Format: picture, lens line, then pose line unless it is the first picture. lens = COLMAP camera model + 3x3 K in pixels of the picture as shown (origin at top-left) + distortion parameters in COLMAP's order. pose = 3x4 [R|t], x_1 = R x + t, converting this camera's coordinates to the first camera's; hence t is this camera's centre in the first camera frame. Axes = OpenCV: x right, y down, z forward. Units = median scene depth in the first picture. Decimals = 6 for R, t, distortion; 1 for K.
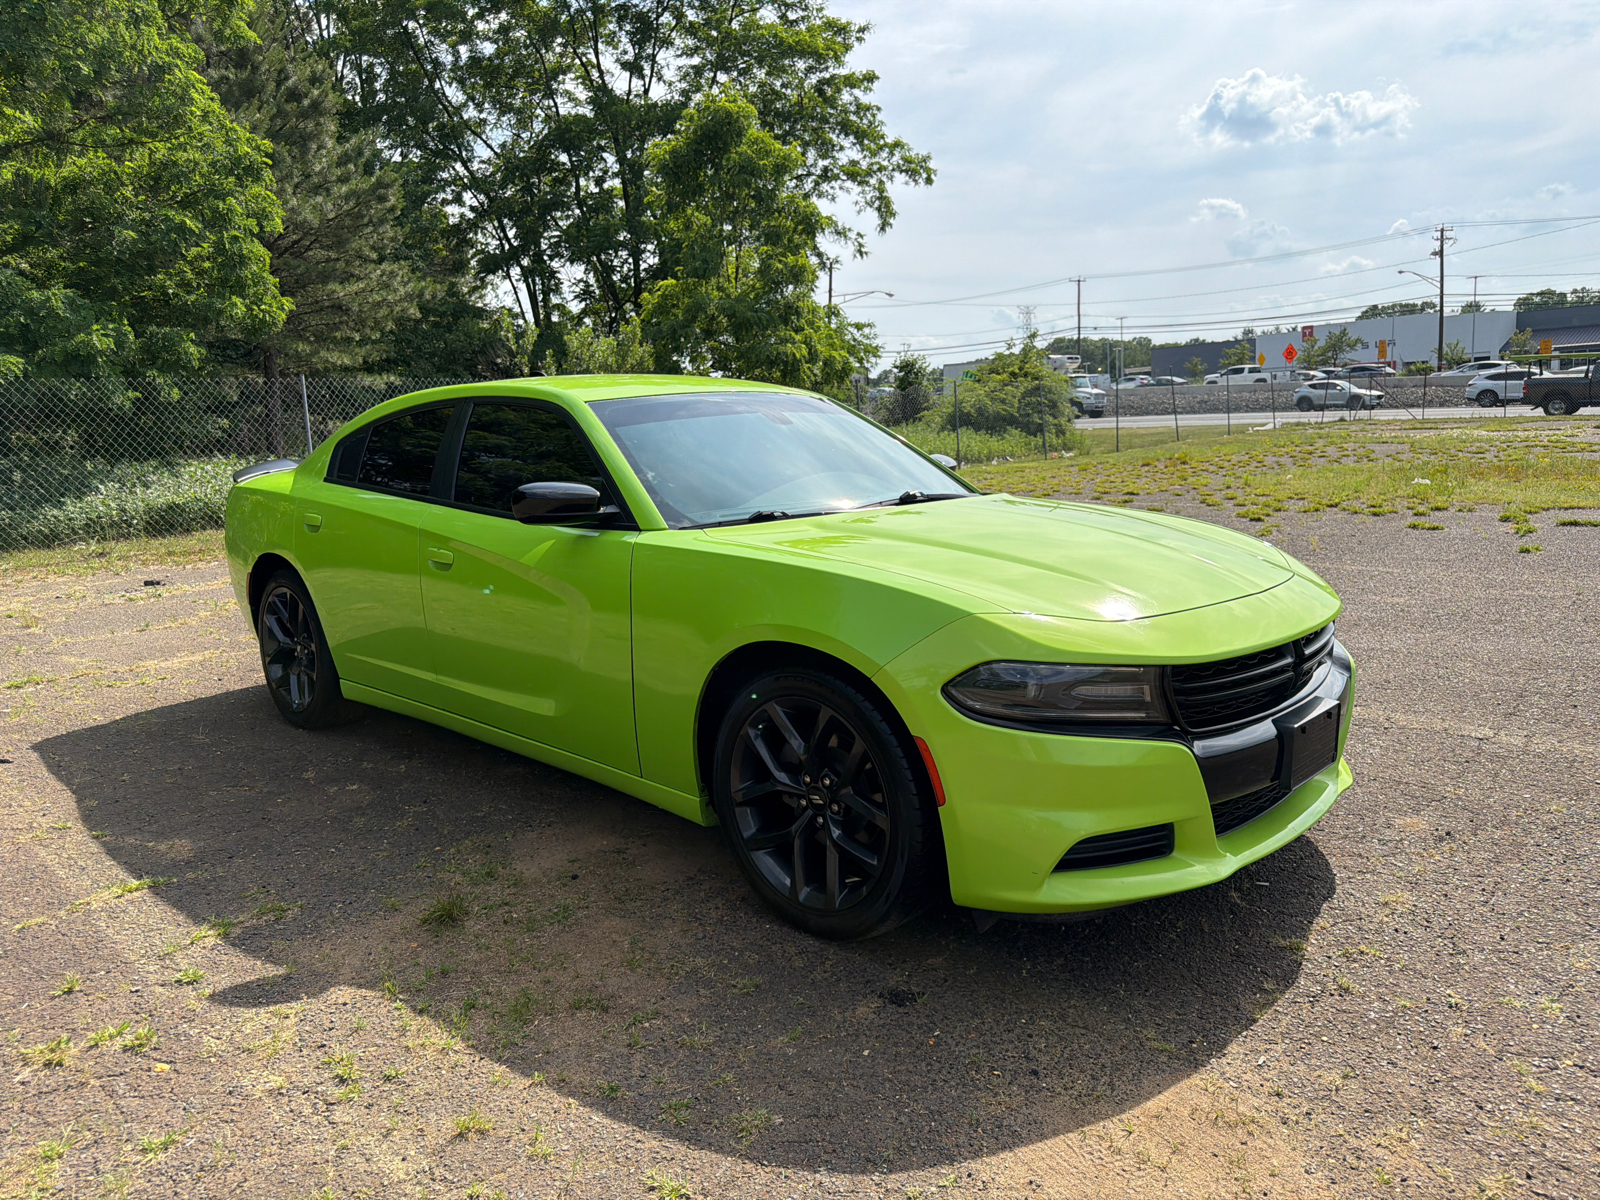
lens RADIAL K [[1136.1, 0, 800.3], [0, 1136.1, 657.6], [0, 0, 1]] dist [0.026440, -0.036167]
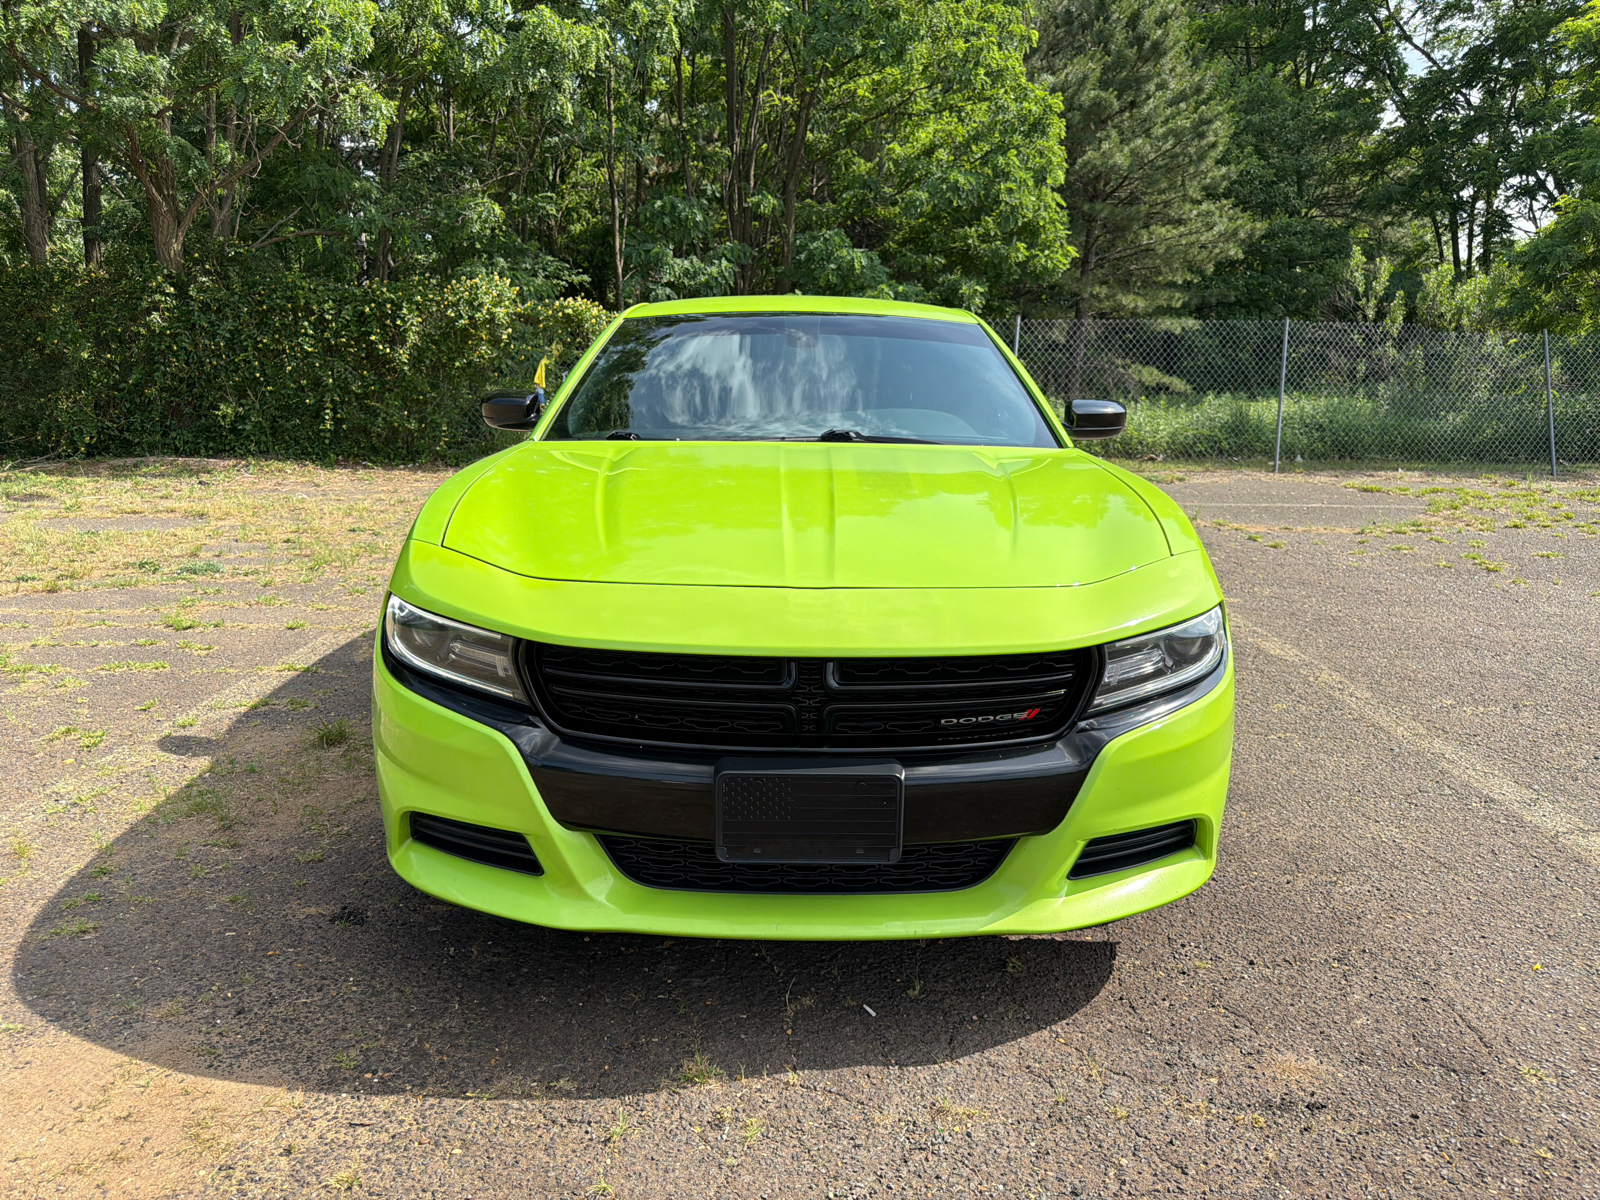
lens RADIAL K [[1136.1, 0, 791.0], [0, 1136.1, 647.9], [0, 0, 1]] dist [0.026440, -0.036167]
pose [[0.684729, 0.204223, -0.699599, 0.163111], [-0.181604, 0.977468, 0.107593, -0.017023], [0.705809, 0.053377, 0.706389, 0.092410]]
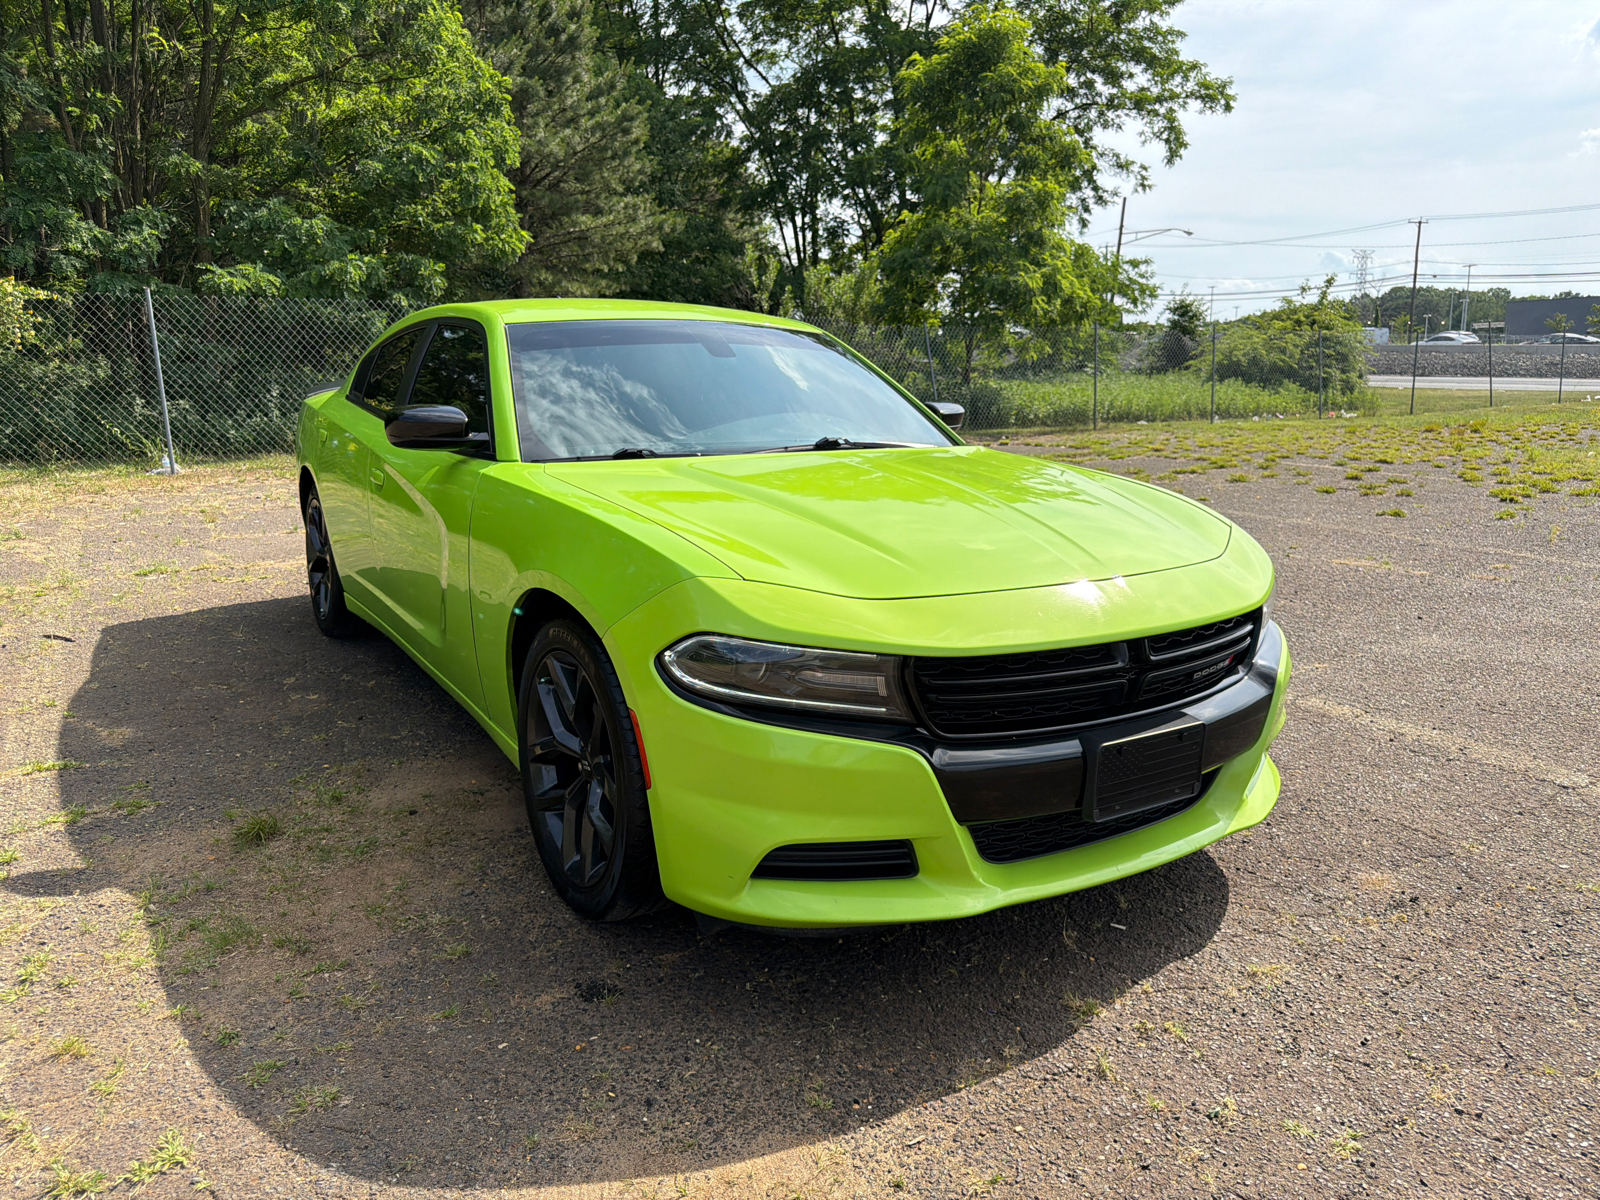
lens RADIAL K [[1136.1, 0, 800.3], [0, 1136.1, 645.6], [0, 0, 1]] dist [0.026440, -0.036167]
pose [[0.967409, 0.096267, -0.234205, 0.071059], [-0.087135, 0.994988, 0.049058, -0.005583], [0.237754, -0.027052, 0.970949, 0.027137]]
